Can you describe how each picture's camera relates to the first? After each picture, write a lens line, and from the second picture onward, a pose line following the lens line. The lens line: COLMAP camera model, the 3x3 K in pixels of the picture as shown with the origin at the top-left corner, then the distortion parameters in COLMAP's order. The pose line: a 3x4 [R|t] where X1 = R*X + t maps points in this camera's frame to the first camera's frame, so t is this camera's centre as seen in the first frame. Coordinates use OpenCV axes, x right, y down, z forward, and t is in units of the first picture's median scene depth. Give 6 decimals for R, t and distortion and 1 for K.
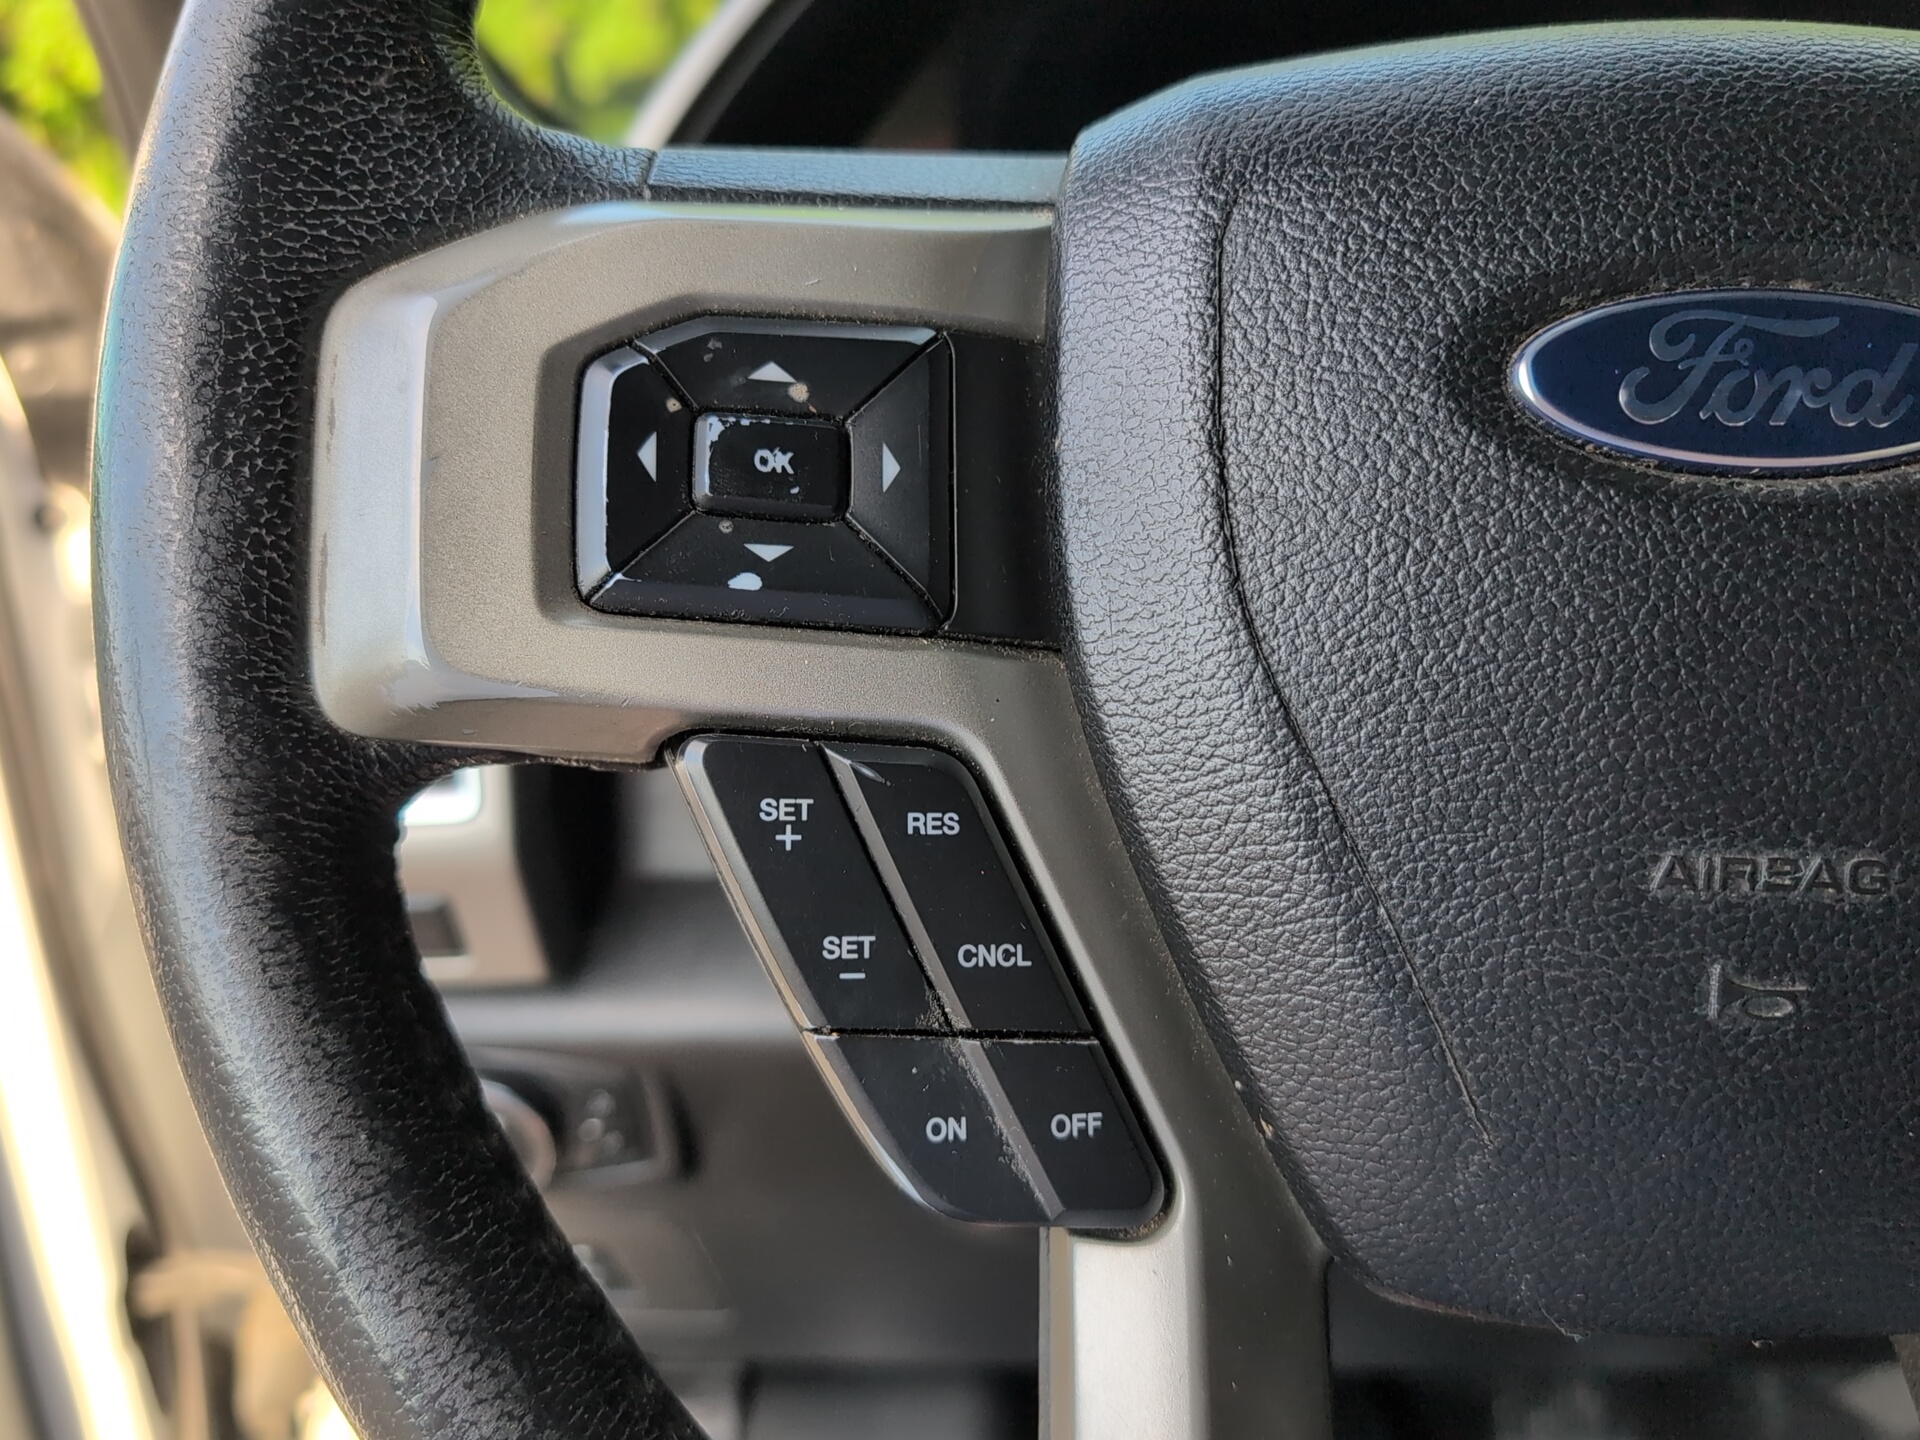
lens RADIAL K [[1562.7, 0, 943.3], [0, 1562.7, 731.2], [0, 0, 1]] dist [0.012180, -0.041019]
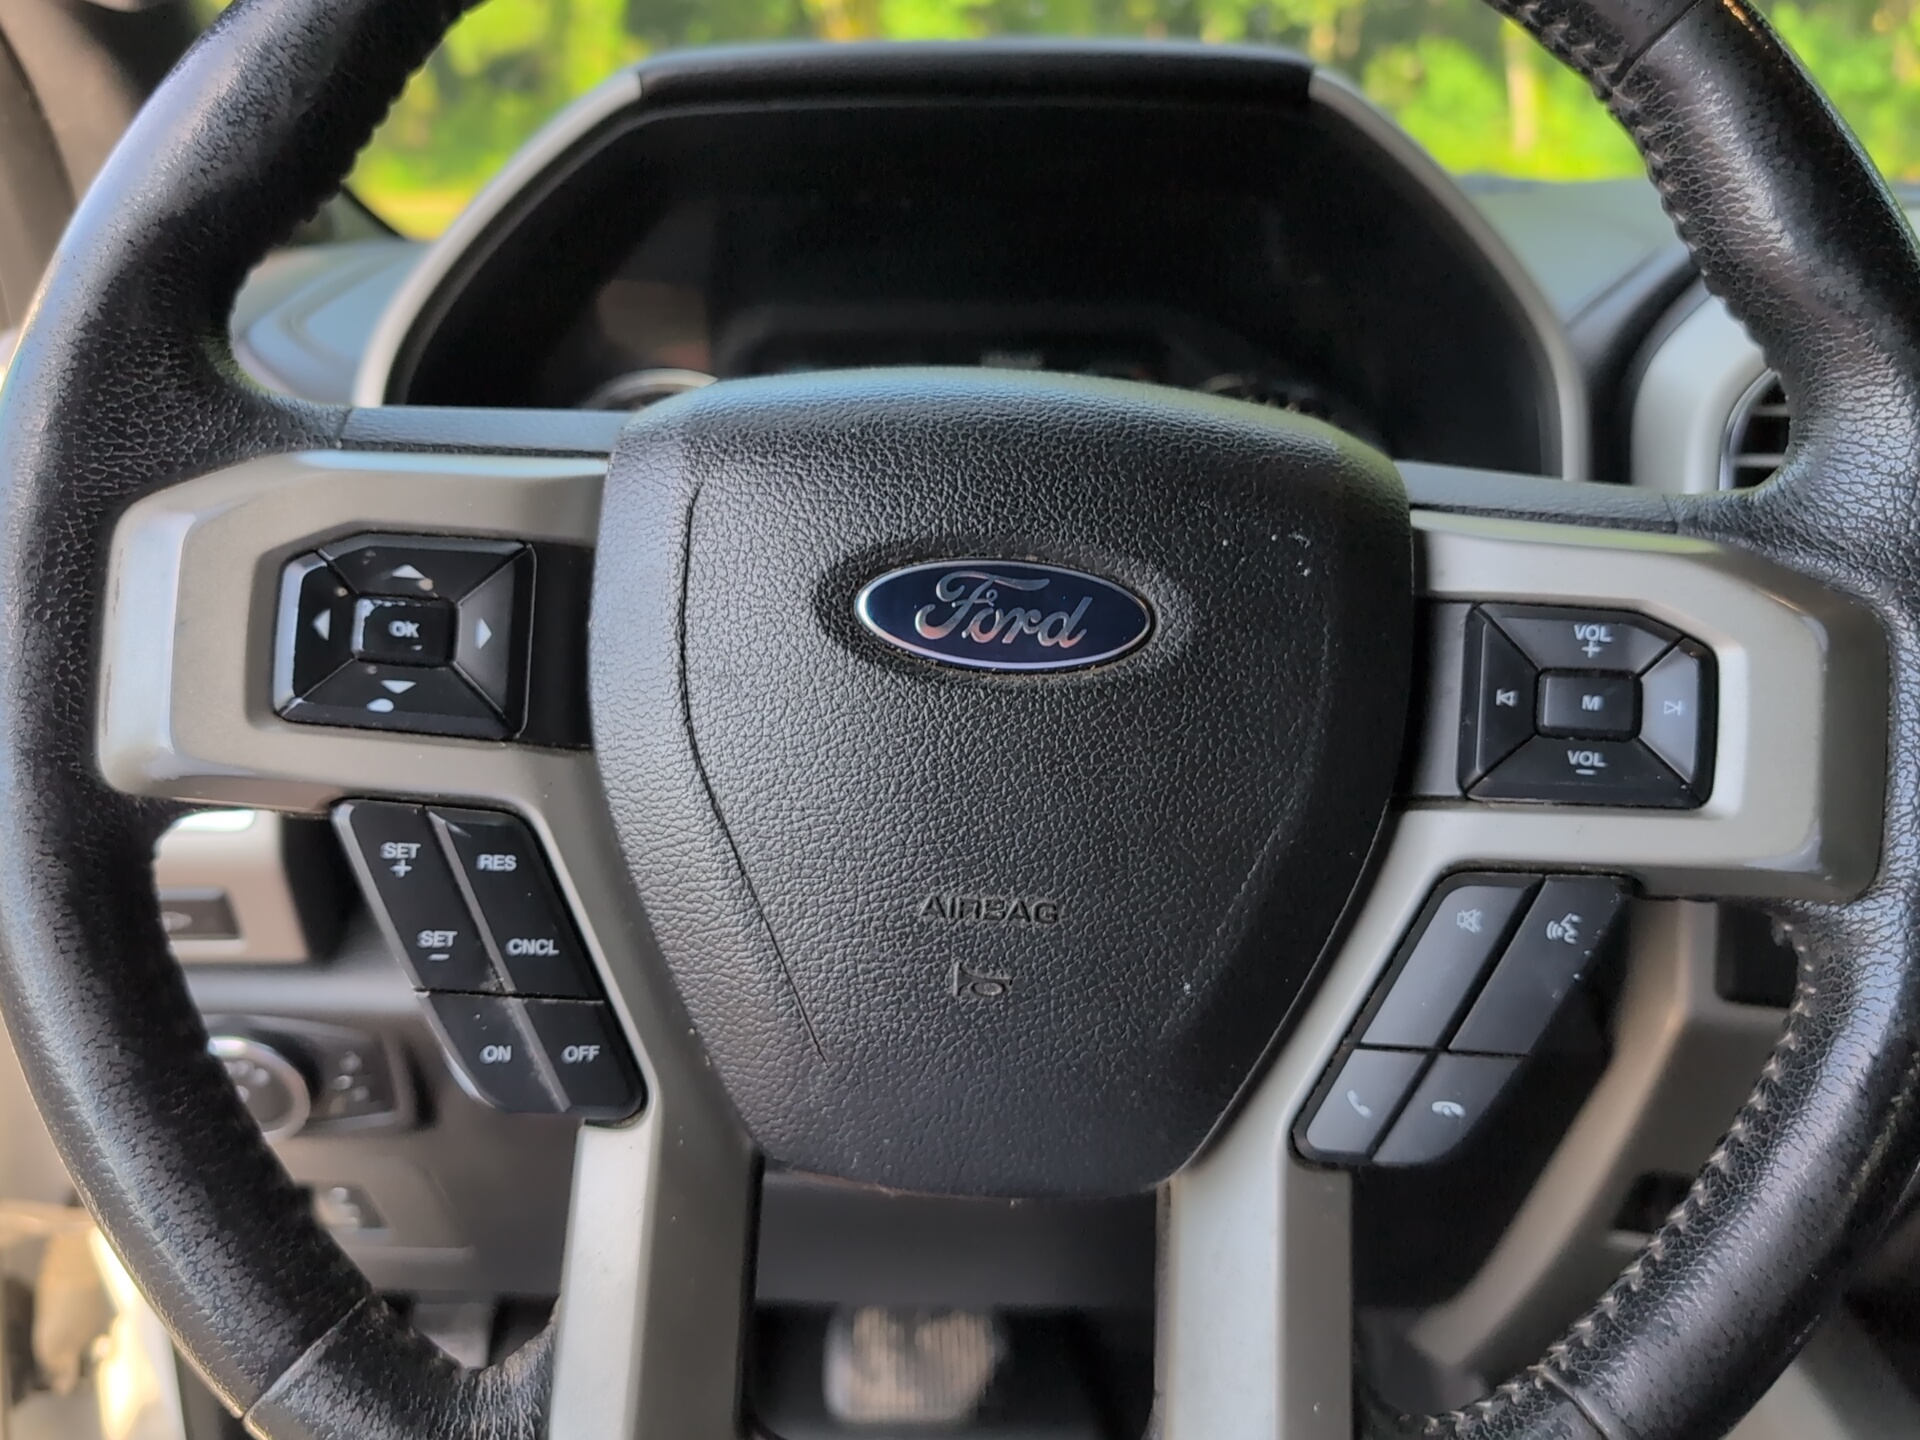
lens RADIAL K [[1634.4, 0, 960.0], [0, 1634.4, 720.0], [0, 0, 1]] dist [0.009752, -0.007648]
pose [[0.996228, 0.040019, 0.076994, 0.338355], [-0.039858, 0.999199, -0.003625, -0.100902], [-0.077077, 0.000543, 0.997025, -0.720224]]
